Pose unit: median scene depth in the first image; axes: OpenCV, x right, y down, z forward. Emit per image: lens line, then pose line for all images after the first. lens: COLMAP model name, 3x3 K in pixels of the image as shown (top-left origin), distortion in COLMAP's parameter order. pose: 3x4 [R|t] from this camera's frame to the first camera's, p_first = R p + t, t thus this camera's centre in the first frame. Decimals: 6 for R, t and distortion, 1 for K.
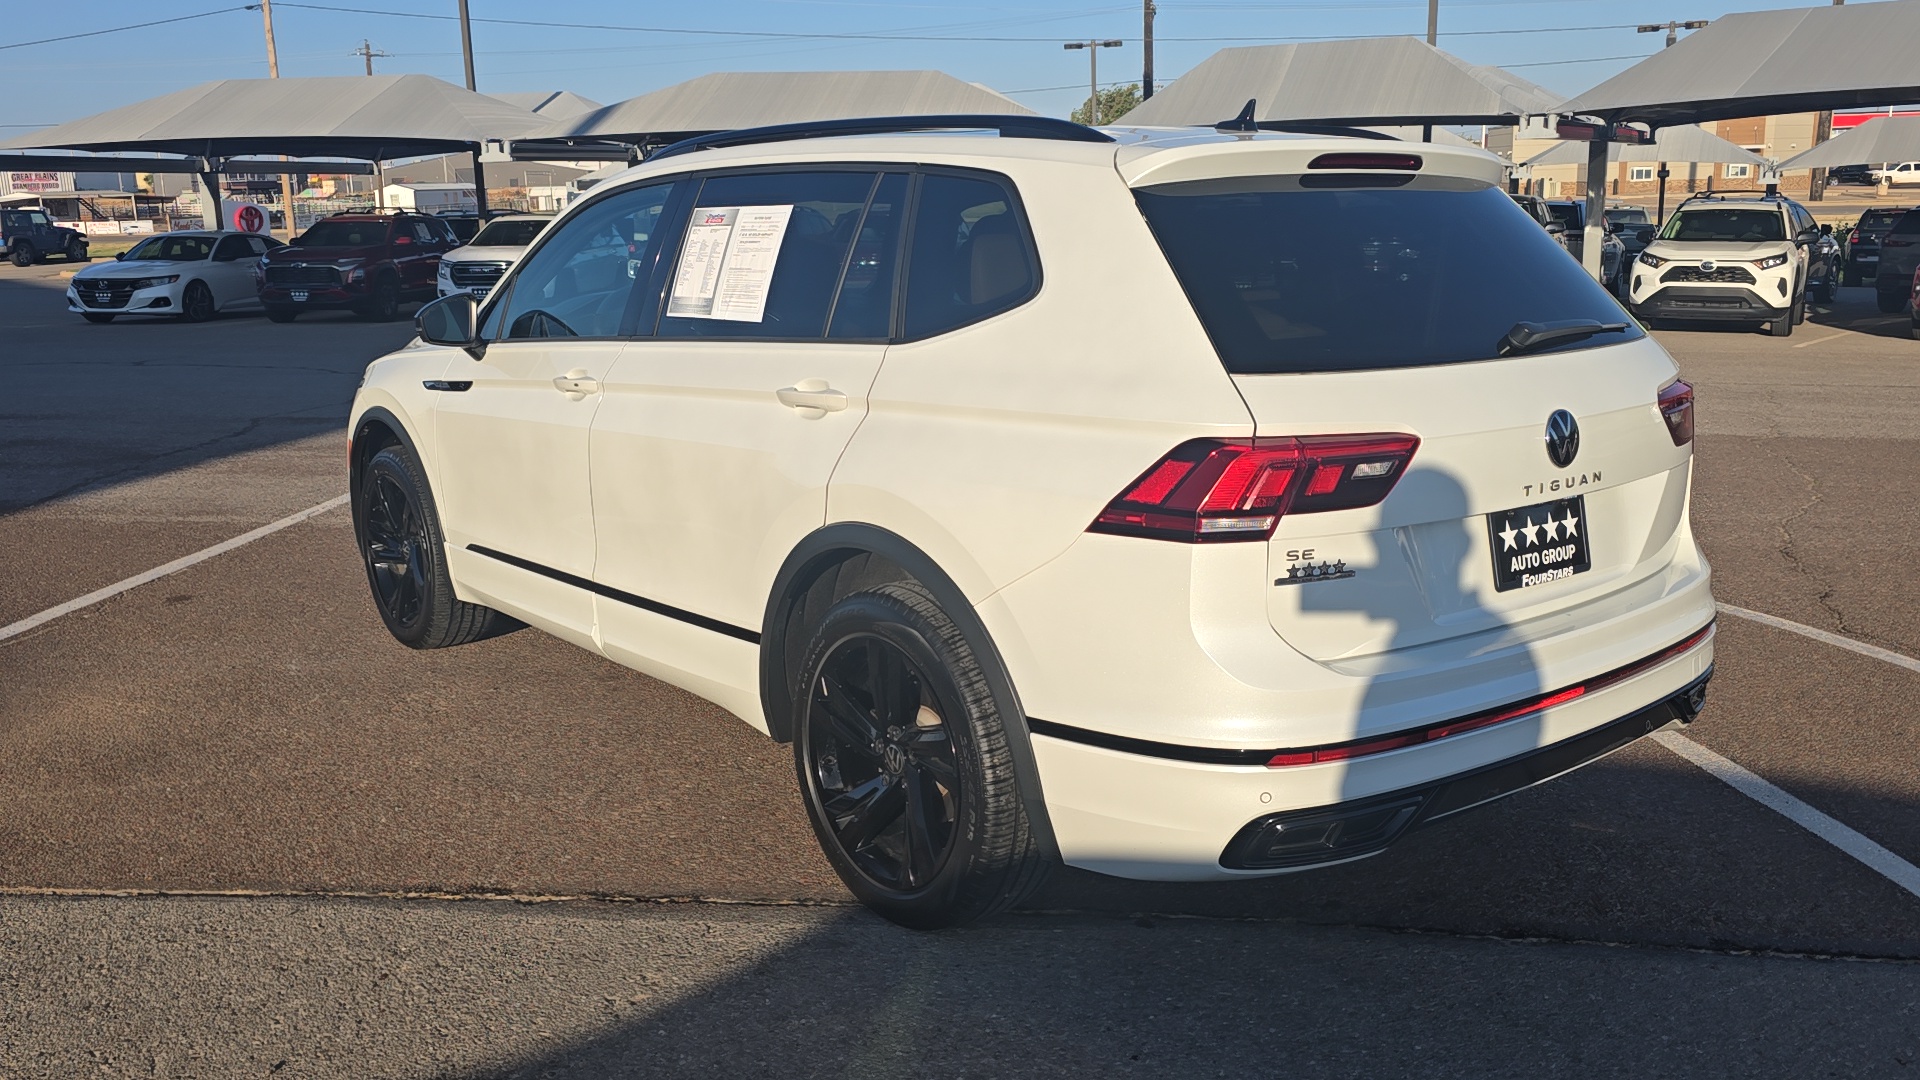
lens RADIAL K [[1637.0, 0, 965.2], [0, 1637.0, 529.6], [0, 0, 1]] dist [-0.000403, 0.037347]
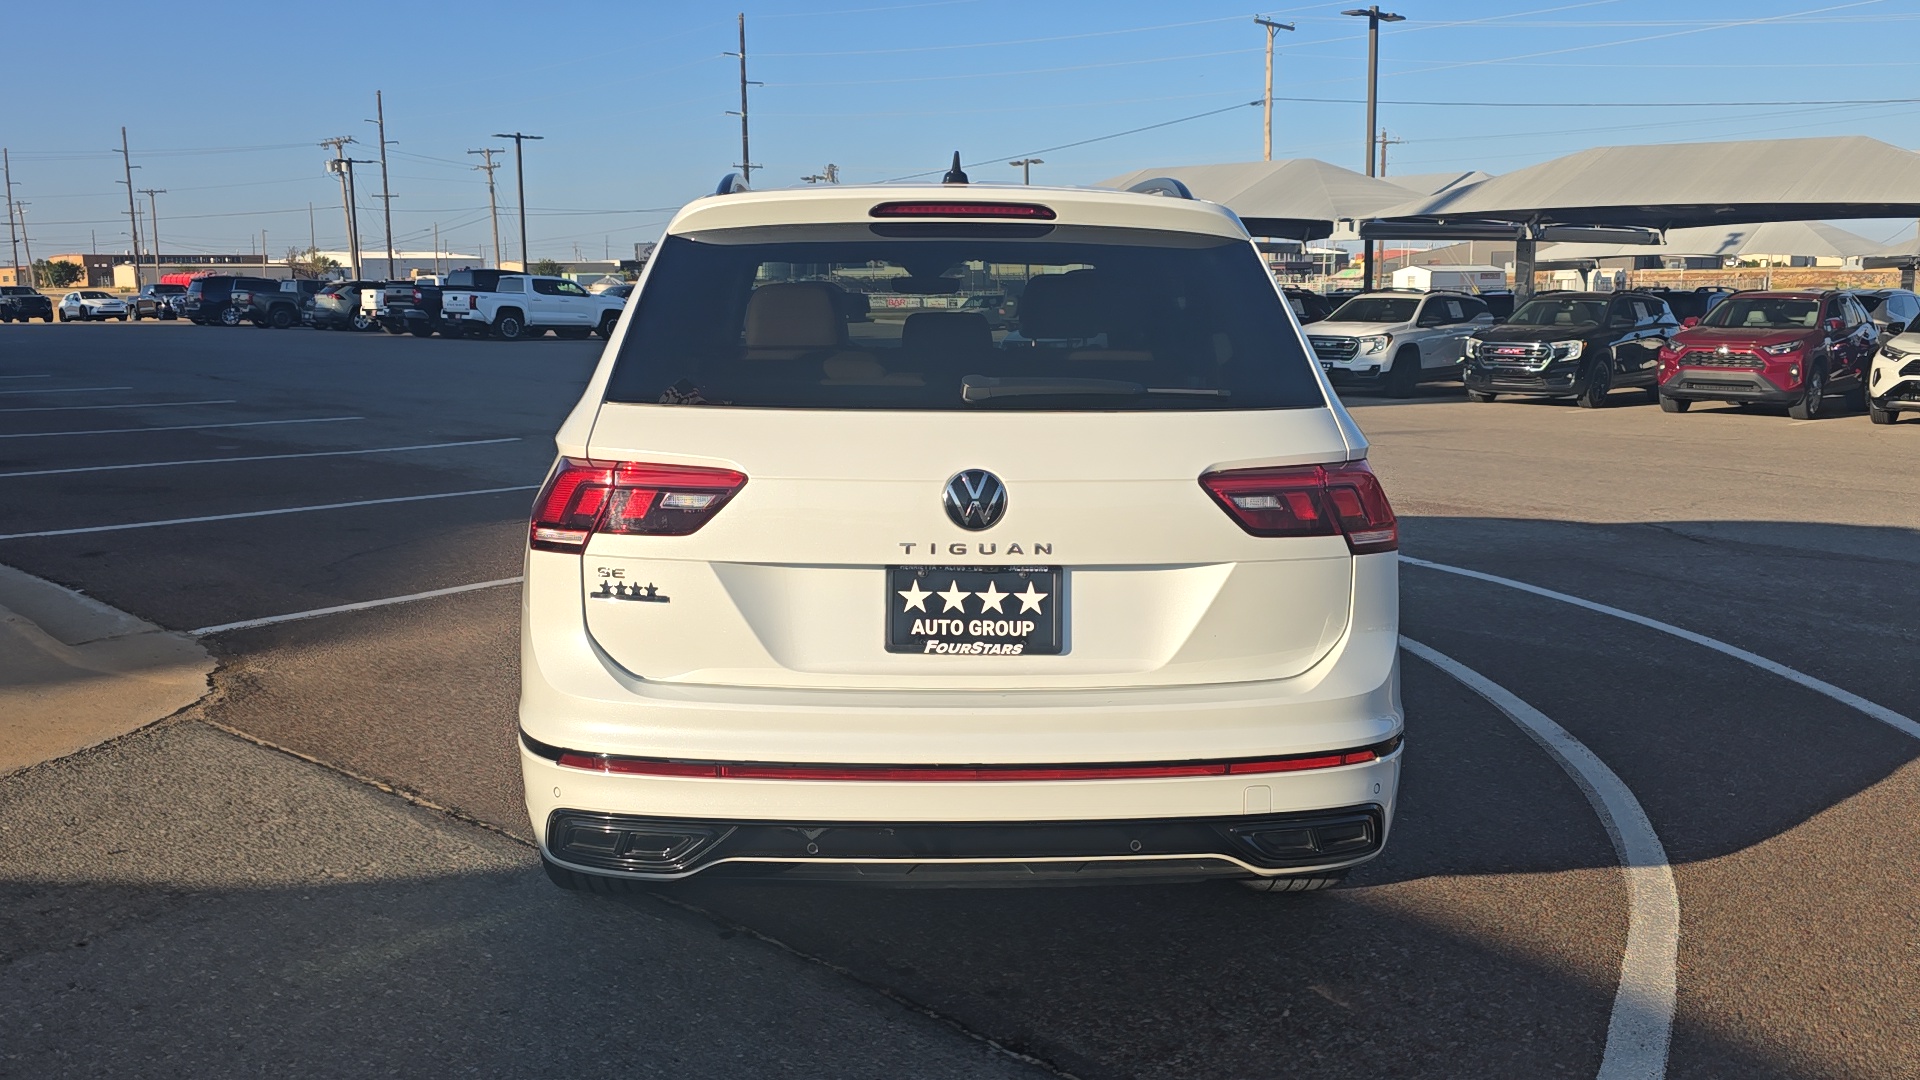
lens RADIAL K [[1637.0, 0, 950.7], [0, 1637.0, 548.5], [0, 0, 1]] dist [-0.000403, 0.037347]
pose [[0.805349, 0.110581, -0.582396, 0.769322], [-0.132696, 0.991146, 0.004697, -0.026470], [0.577759, 0.073499, 0.812892, 0.202305]]
